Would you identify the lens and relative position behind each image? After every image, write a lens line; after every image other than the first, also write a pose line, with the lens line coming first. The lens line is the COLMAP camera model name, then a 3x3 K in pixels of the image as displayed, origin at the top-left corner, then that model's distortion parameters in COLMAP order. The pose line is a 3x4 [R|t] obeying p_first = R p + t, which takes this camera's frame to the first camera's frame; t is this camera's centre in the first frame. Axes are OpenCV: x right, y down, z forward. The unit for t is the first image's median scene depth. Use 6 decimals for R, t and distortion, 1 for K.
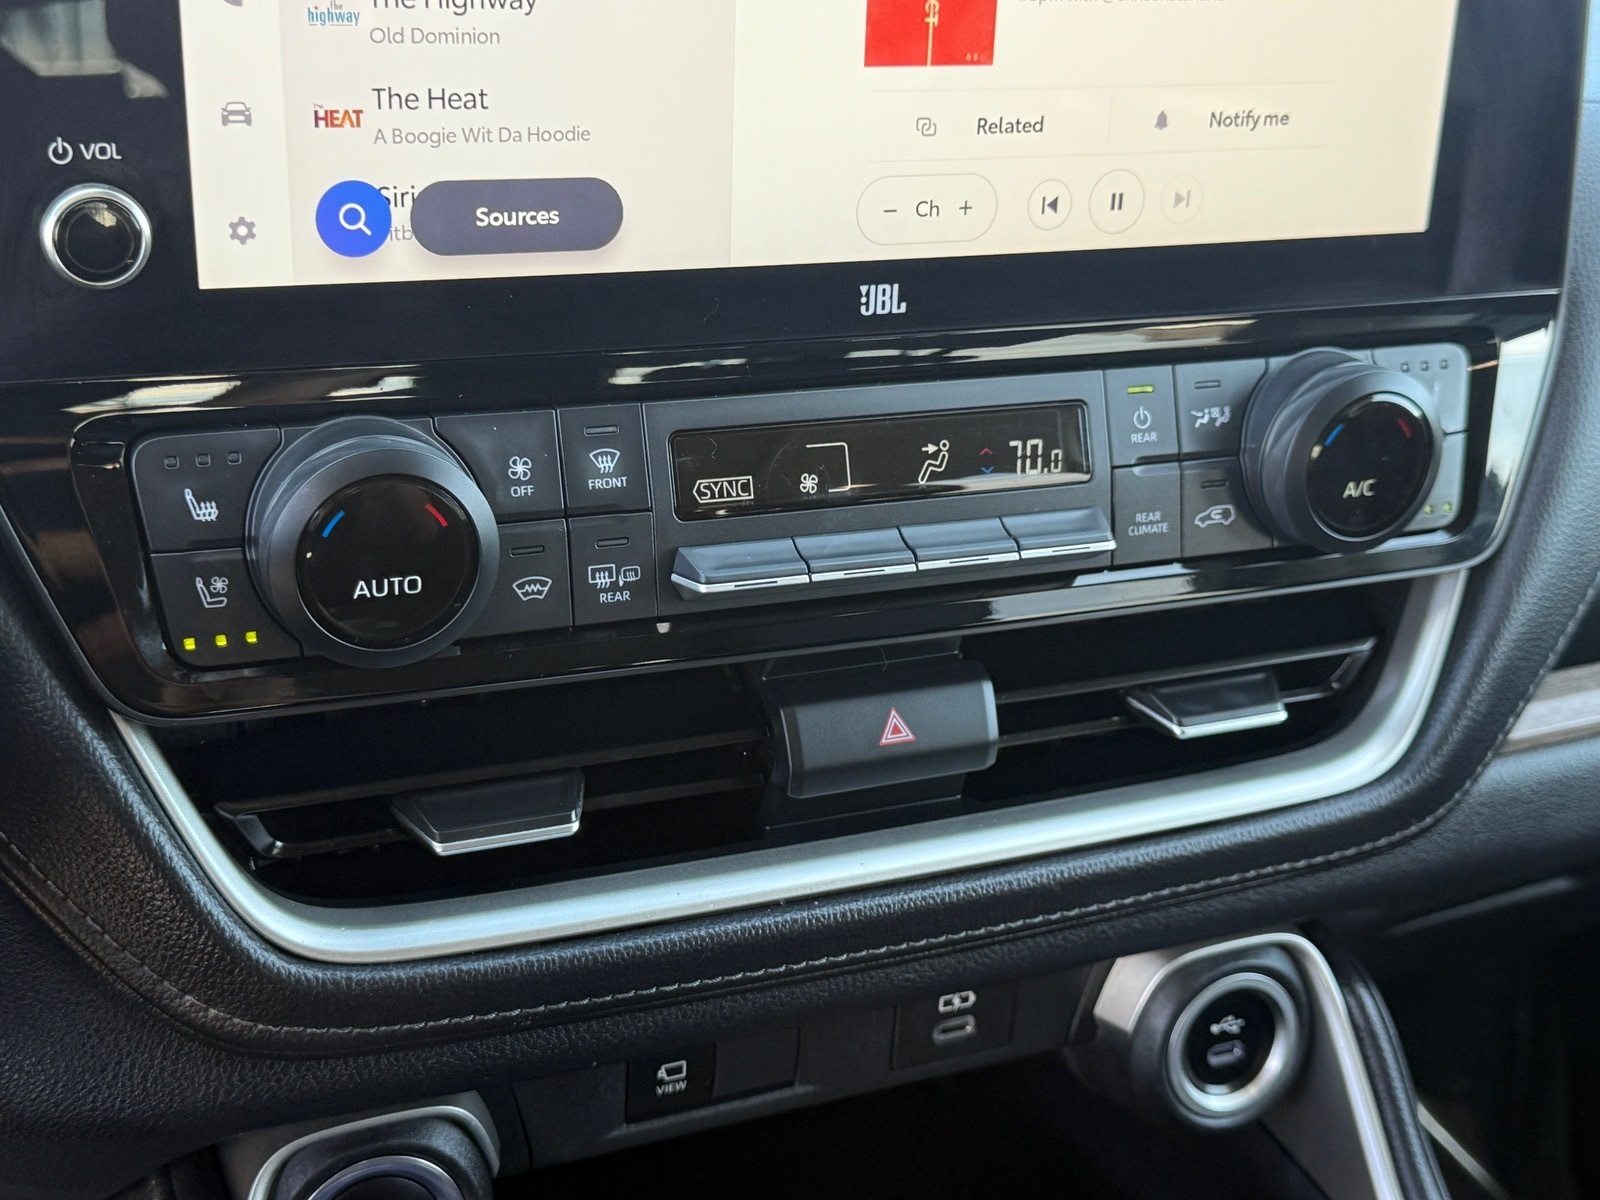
lens RADIAL K [[2121.4, 0, 806.5], [0, 2121.4, 607.0], [0, 0, 1]] dist [0.096582, 0.000000]
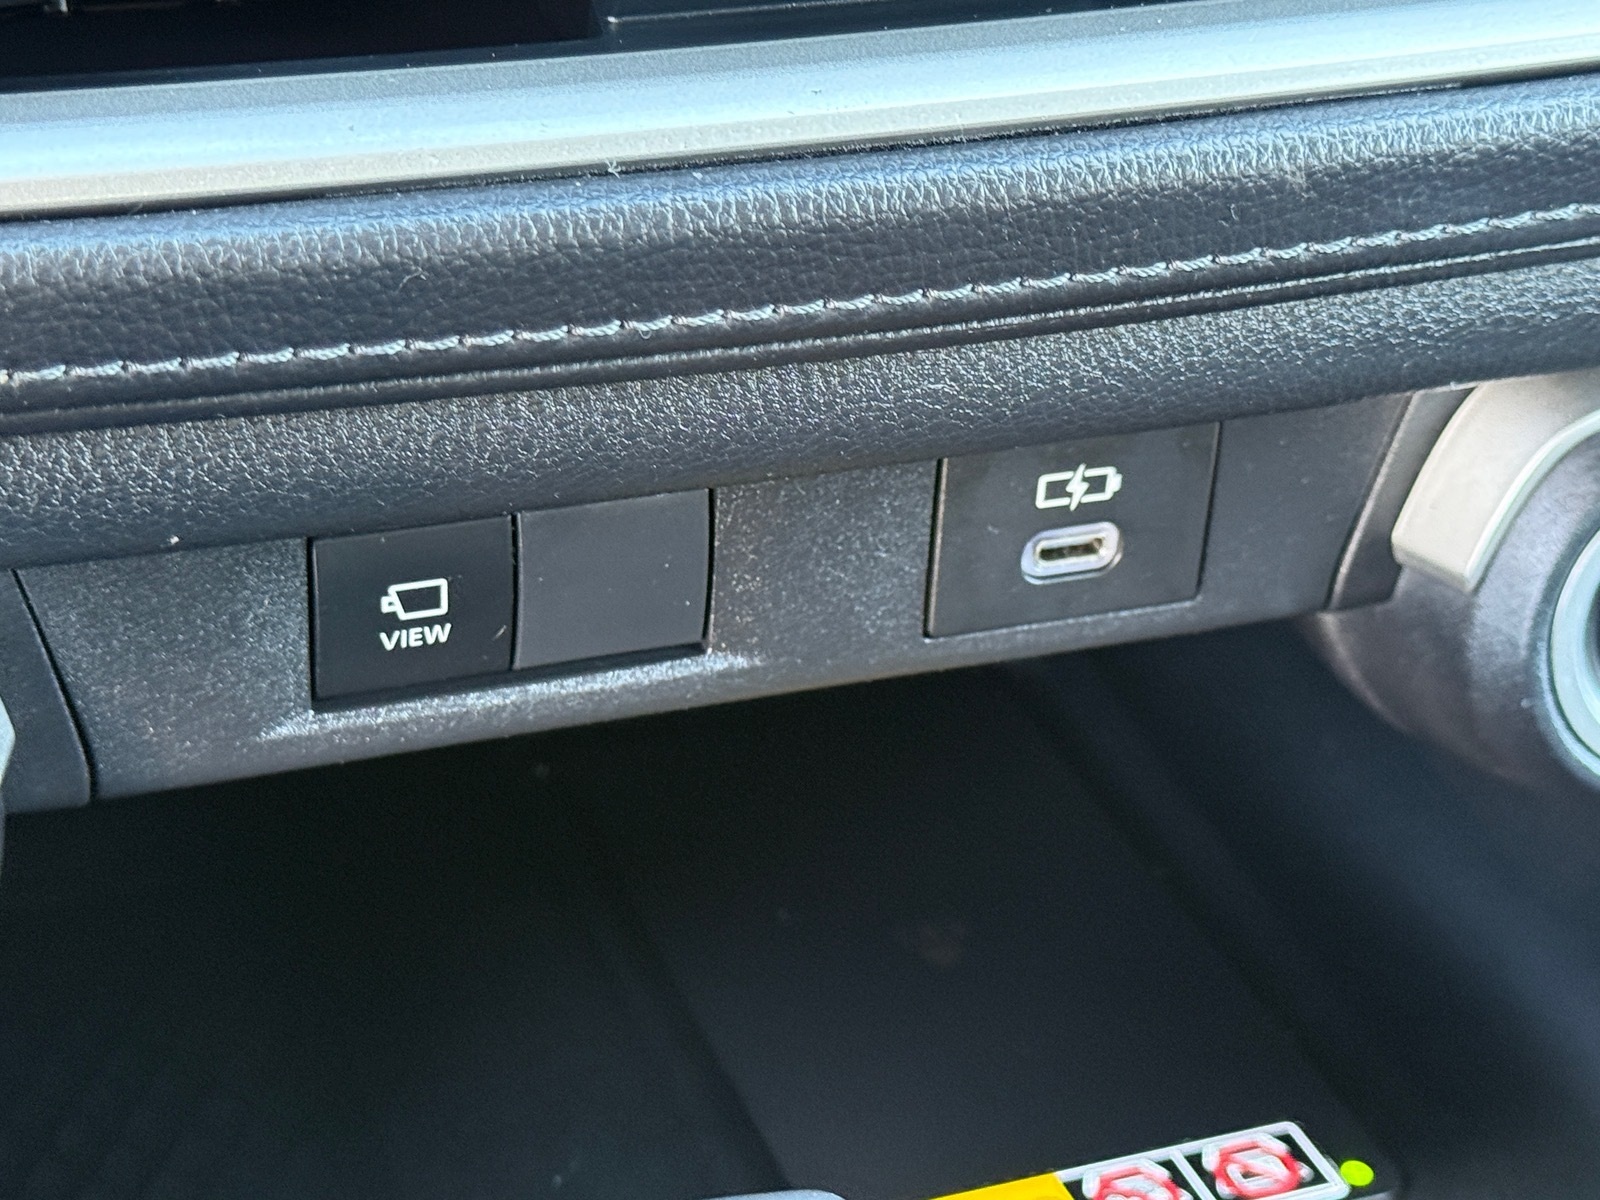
lens RADIAL K [[3261.3, 0, 798.5], [0, 3261.3, 599.2], [0, 0, 1]] dist [0.118257, 0.000000]
pose [[0.996350, 0.037119, -0.076865, 0.069407], [-0.026124, 0.989892, 0.139397, 0.120598], [0.081263, -0.136880, 0.987249, 0.333014]]
